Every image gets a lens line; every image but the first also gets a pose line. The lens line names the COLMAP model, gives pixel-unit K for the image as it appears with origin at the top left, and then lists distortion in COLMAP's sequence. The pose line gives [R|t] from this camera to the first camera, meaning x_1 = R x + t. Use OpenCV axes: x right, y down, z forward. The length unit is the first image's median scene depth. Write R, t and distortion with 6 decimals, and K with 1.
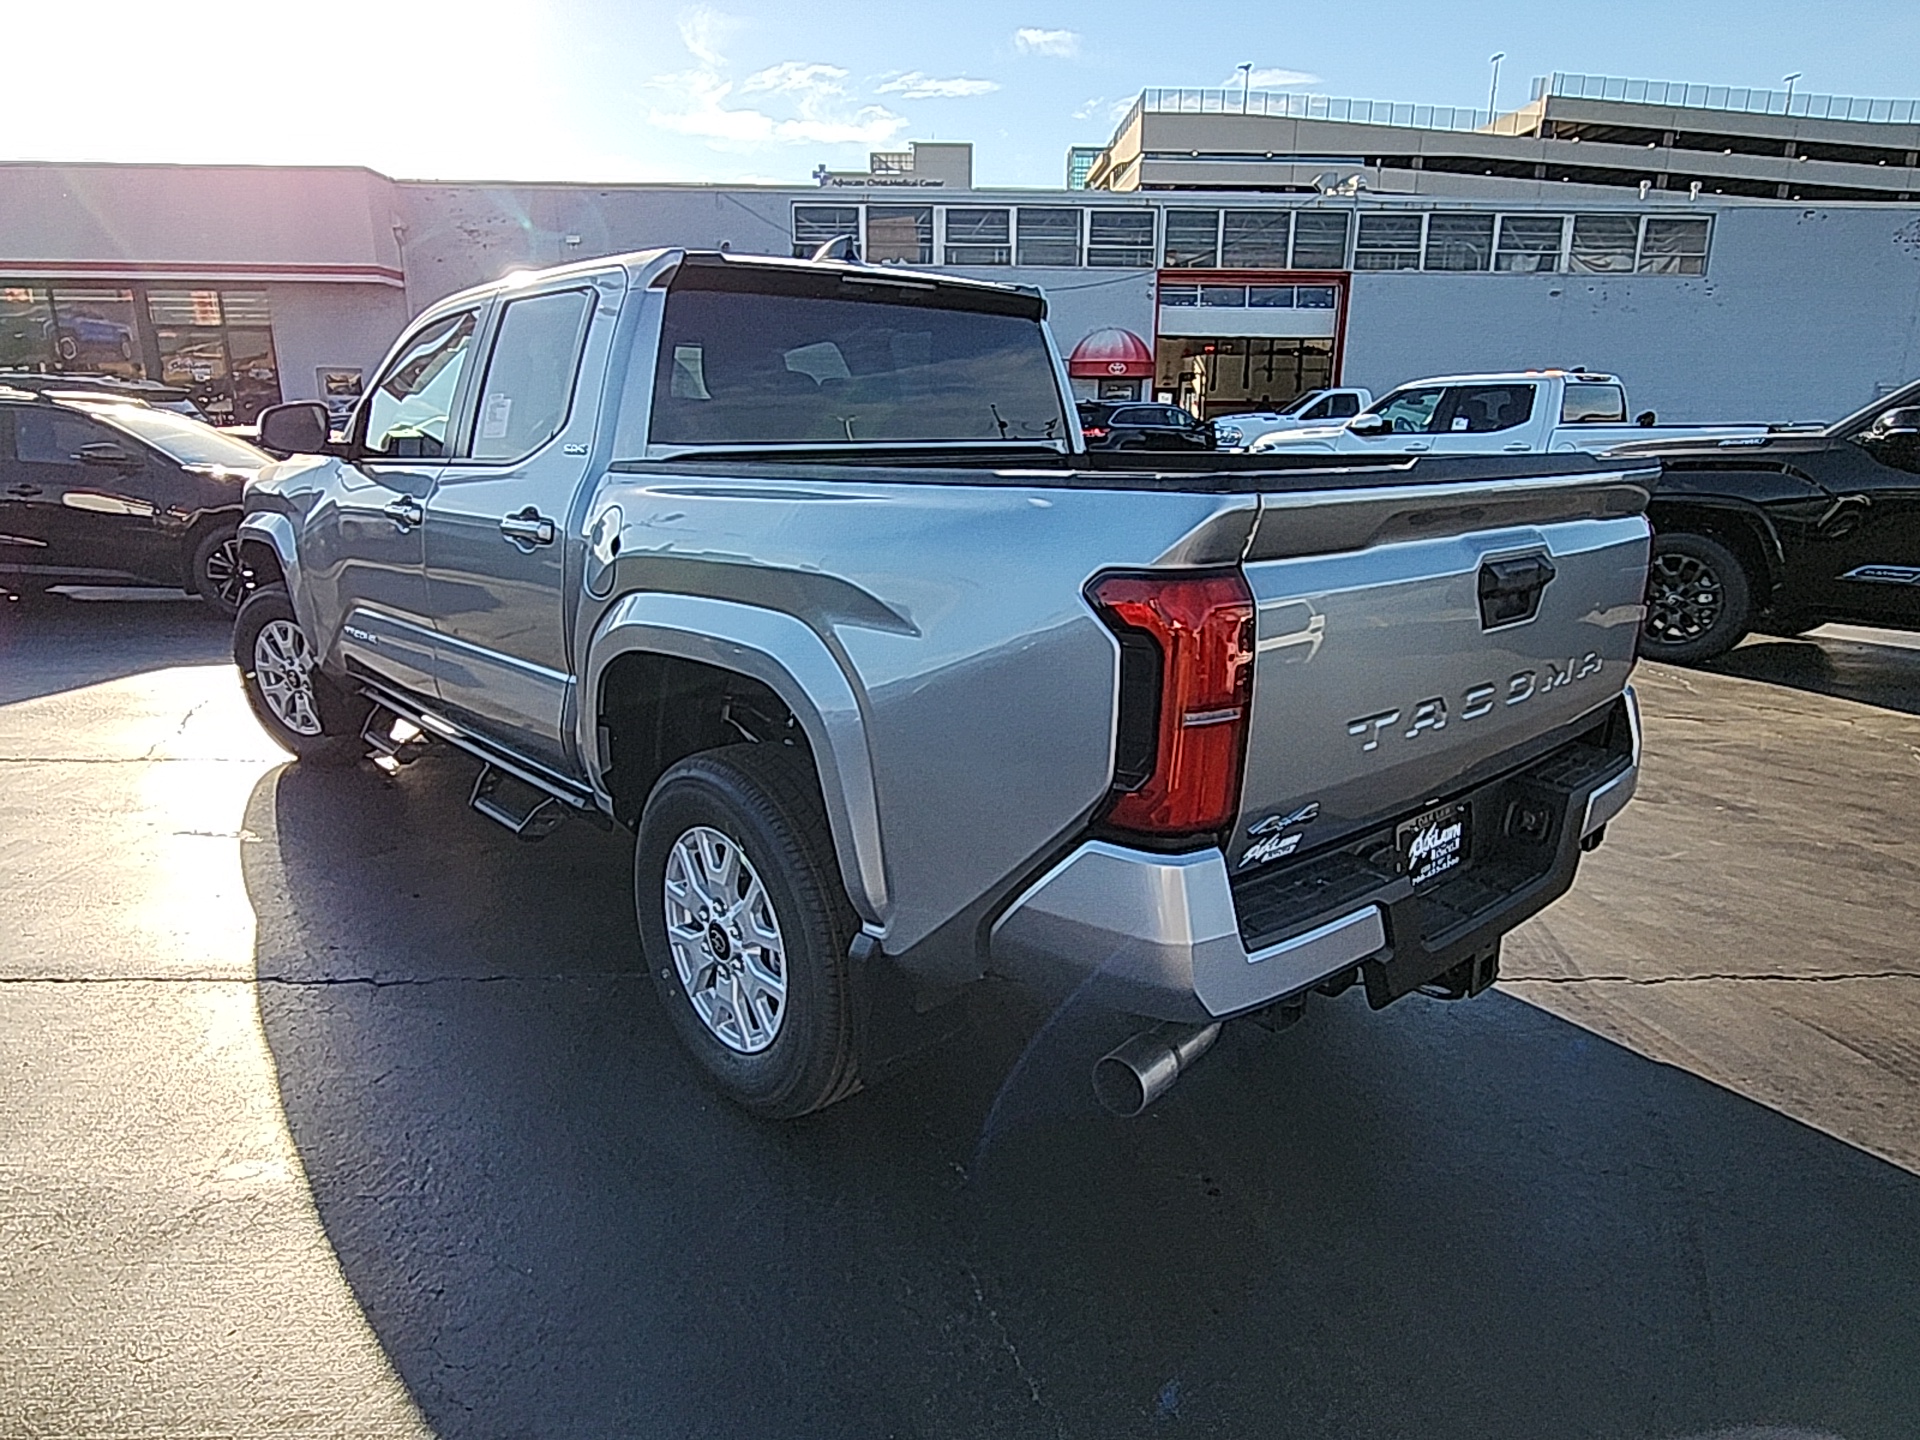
lens RADIAL K [[1126.8, 0, 960.0], [0, 1126.8, 720.0], [0, 0, 1]] dist [0.006762, -0.001255]
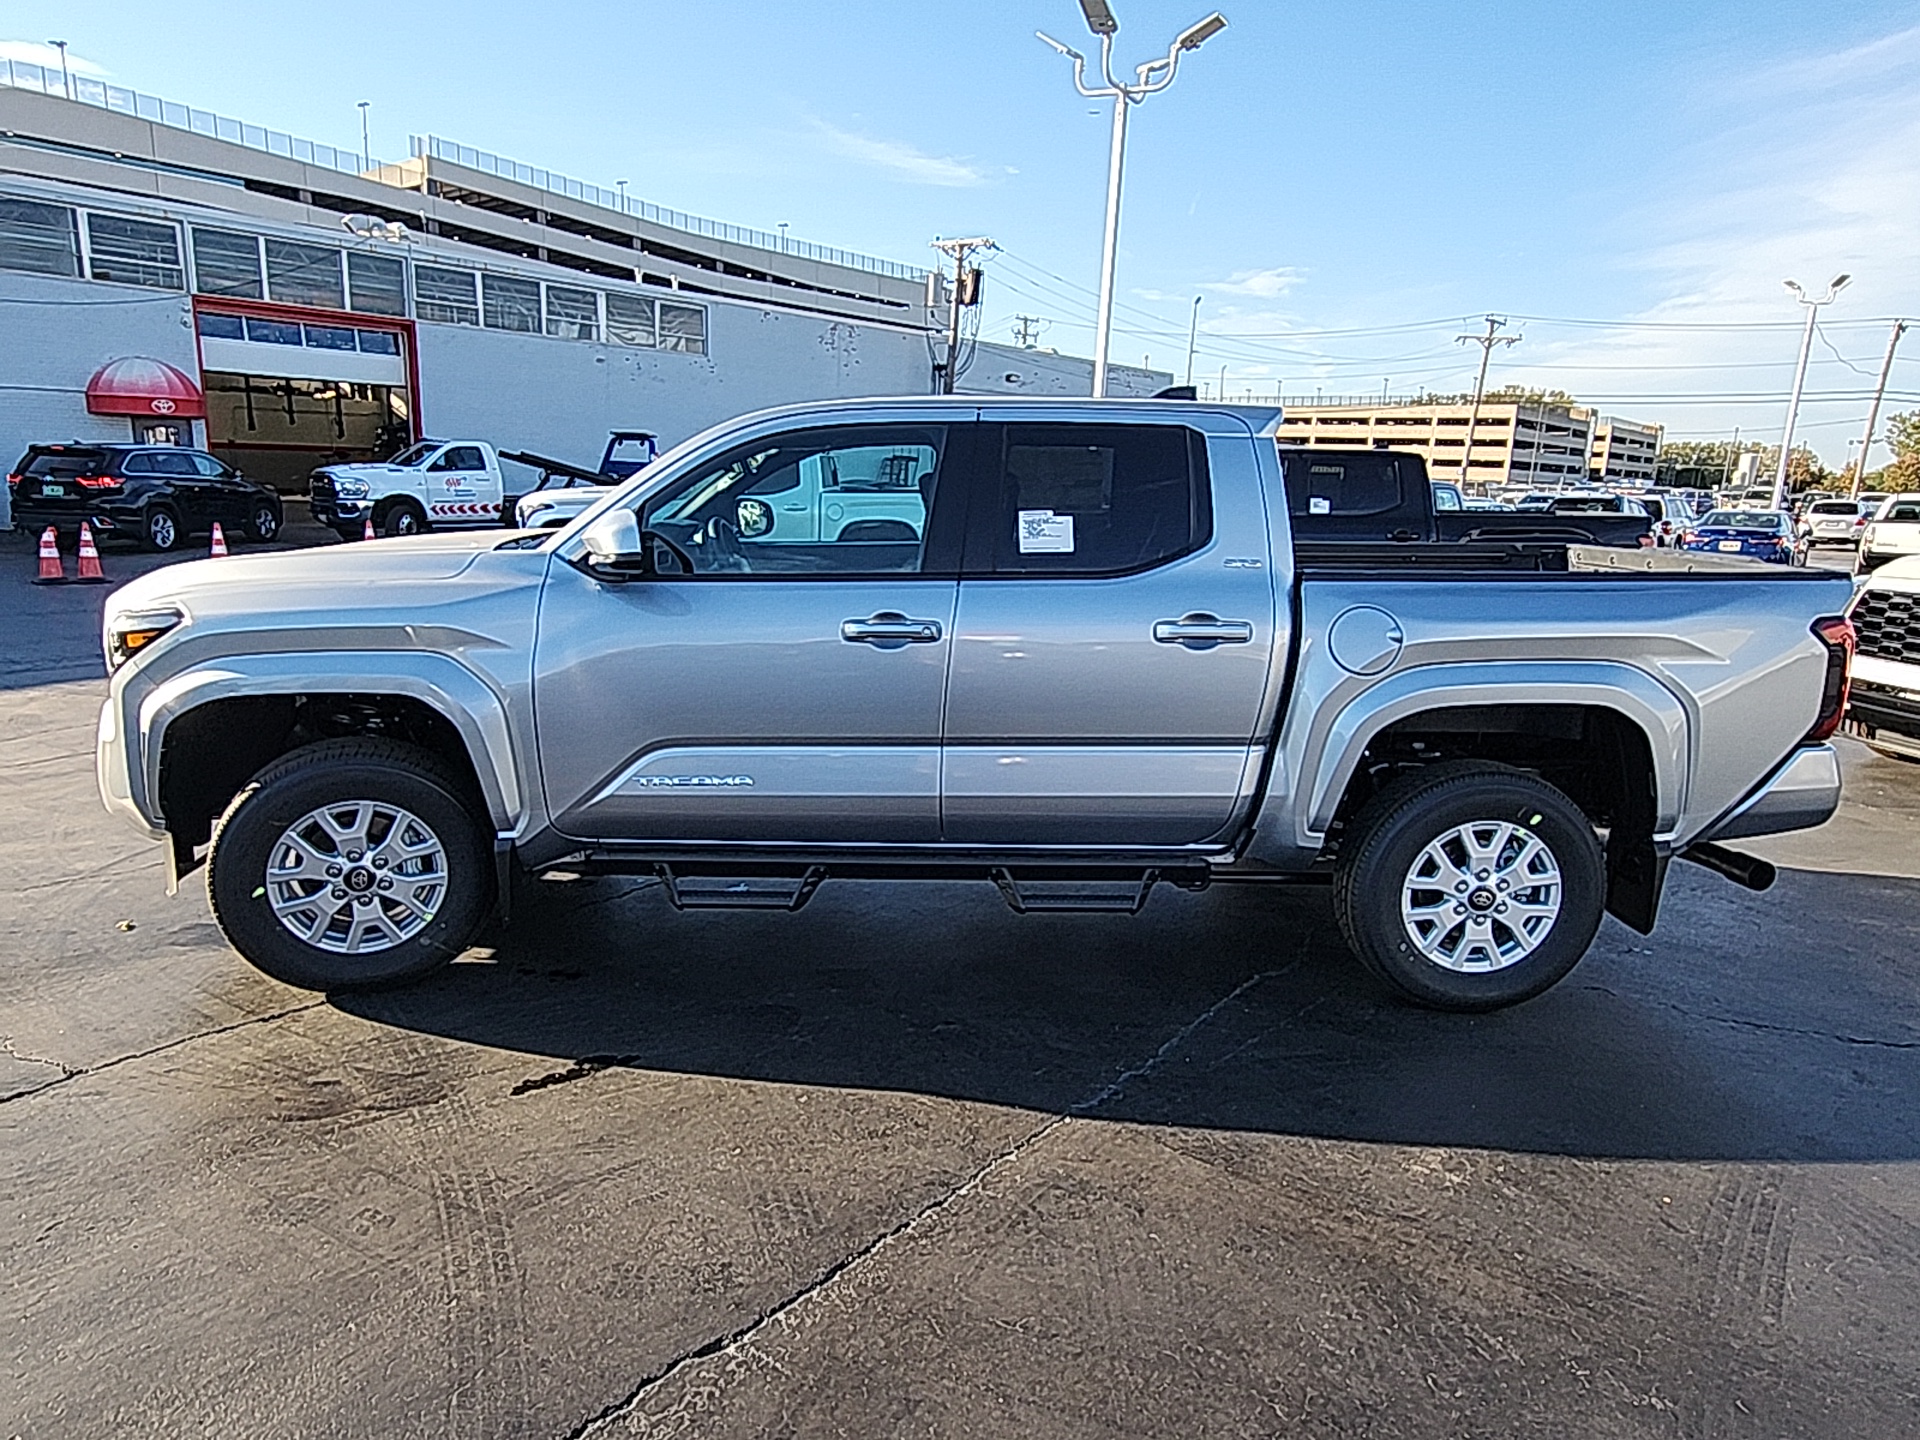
lens RADIAL K [[1184.6, 0, 849.1], [0, 1184.6, 729.1], [0, 0, 1]] dist [0.000702, -0.000270]
pose [[0.685673, -0.144654, 0.713392, -0.177011], [0.170277, 0.984738, 0.036015, -0.020605], [-0.707714, 0.096780, 0.699839, 0.047098]]
